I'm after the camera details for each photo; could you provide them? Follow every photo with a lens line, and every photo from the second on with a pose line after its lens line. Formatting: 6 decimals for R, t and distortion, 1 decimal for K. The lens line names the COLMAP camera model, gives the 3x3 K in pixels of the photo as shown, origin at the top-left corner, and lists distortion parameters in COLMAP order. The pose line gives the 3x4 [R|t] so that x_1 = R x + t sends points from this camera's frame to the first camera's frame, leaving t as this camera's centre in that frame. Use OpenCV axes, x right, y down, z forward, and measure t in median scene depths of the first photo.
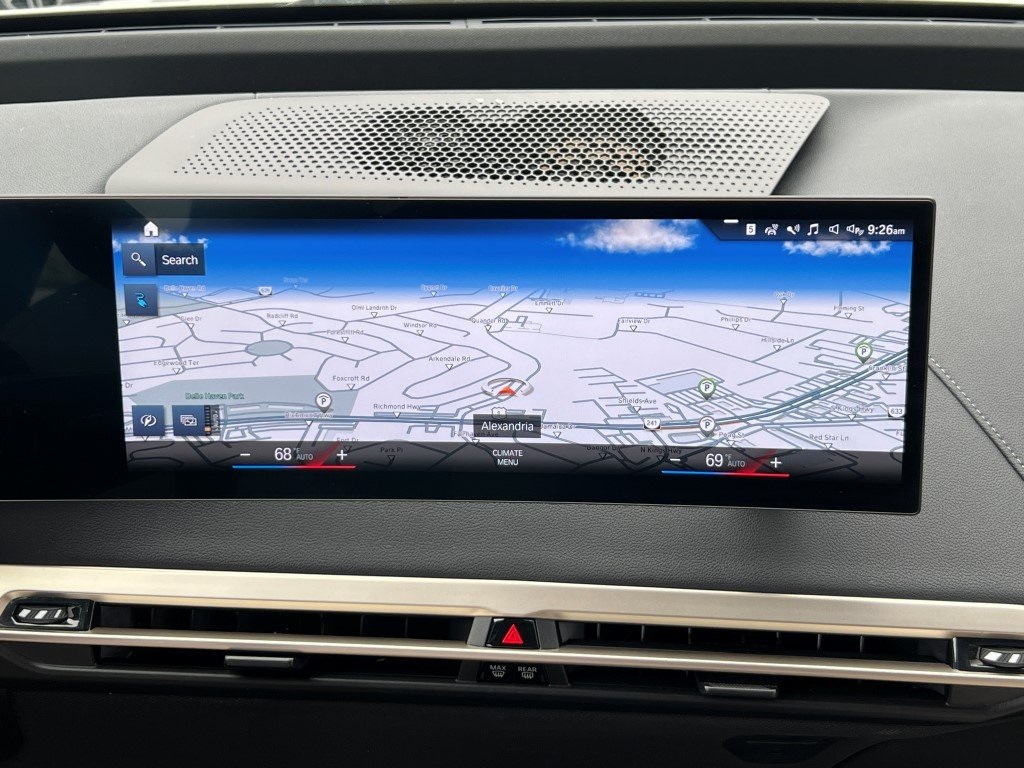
lens RADIAL K [[1463.7, 0, 510.4], [0, 1463.7, 443.7], [0, 0, 1]] dist [0.109492, 0.000000]
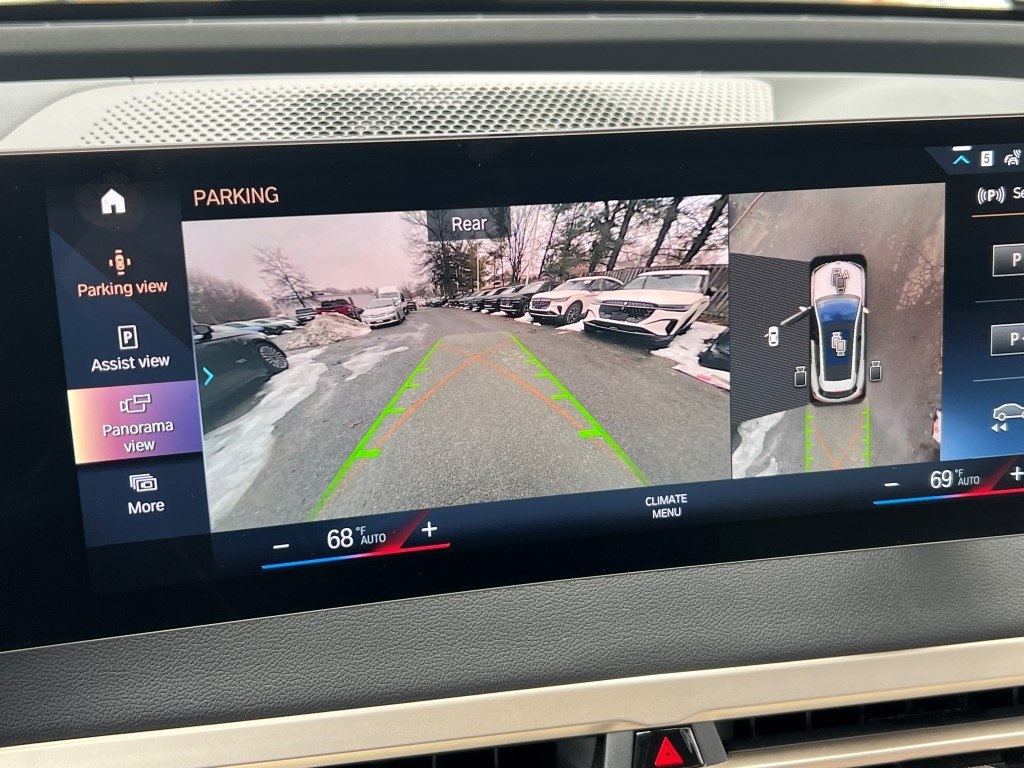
lens RADIAL K [[1176.2, 0, 517.1], [0, 1176.2, 412.2], [0, 0, 1]] dist [0.050637, 0.000000]
pose [[0.962806, -0.090147, 0.254713, -0.210012], [0.101534, 0.994321, -0.031890, -0.024474], [-0.250392, 0.056566, 0.966491, 0.472690]]
